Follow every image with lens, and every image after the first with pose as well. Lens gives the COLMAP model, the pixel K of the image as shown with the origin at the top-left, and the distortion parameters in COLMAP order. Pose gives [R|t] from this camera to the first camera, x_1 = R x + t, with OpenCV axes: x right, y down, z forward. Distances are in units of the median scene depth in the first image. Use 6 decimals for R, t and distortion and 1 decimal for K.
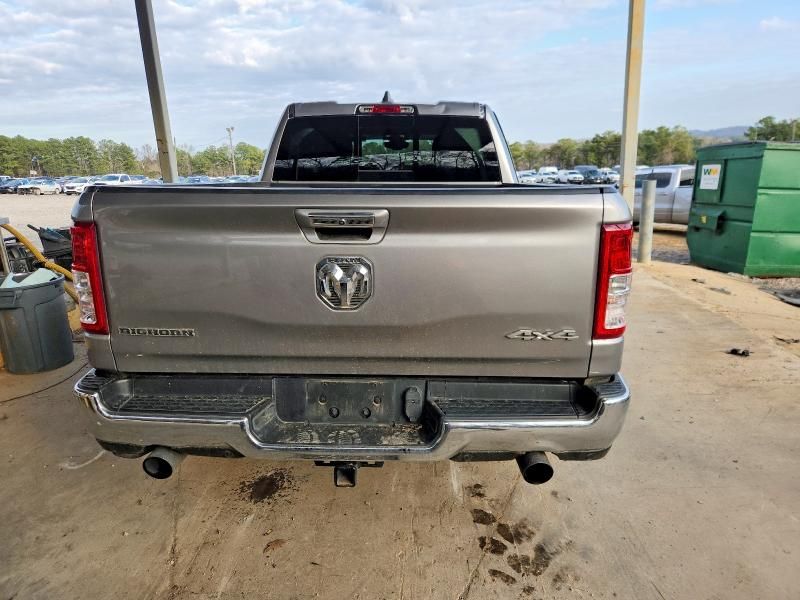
lens RADIAL K [[556.8, 0, 400.0], [0, 556.8, 300.0], [0, 0, 1]] dist [0.022591, -0.001362]
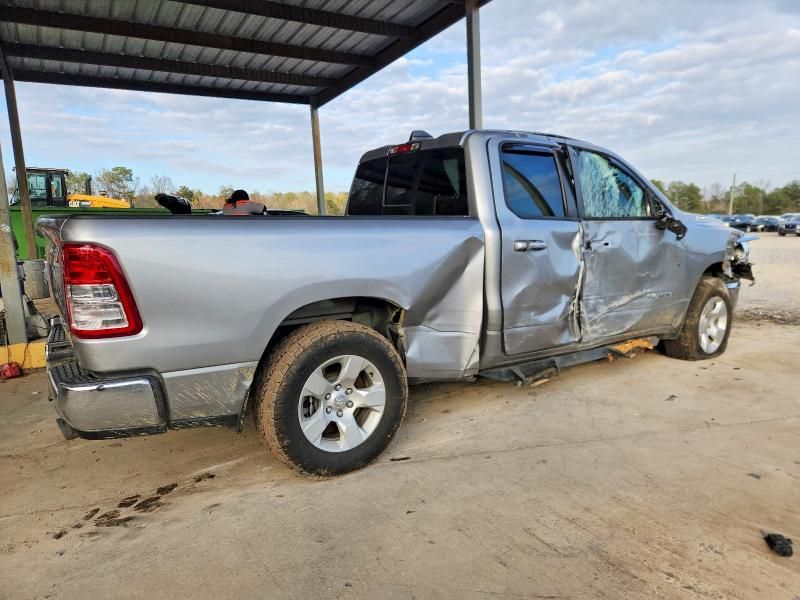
lens RADIAL K [[571.1, 0, 426.4], [0, 571.1, 299.8], [0, 0, 1]] dist [0.007299, 0.000814]
pose [[0.559658, 0.121121, -0.819825, 0.110303], [-0.180189, 0.983380, 0.022277, -0.010816], [0.808897, 0.135256, 0.572181, 0.053908]]
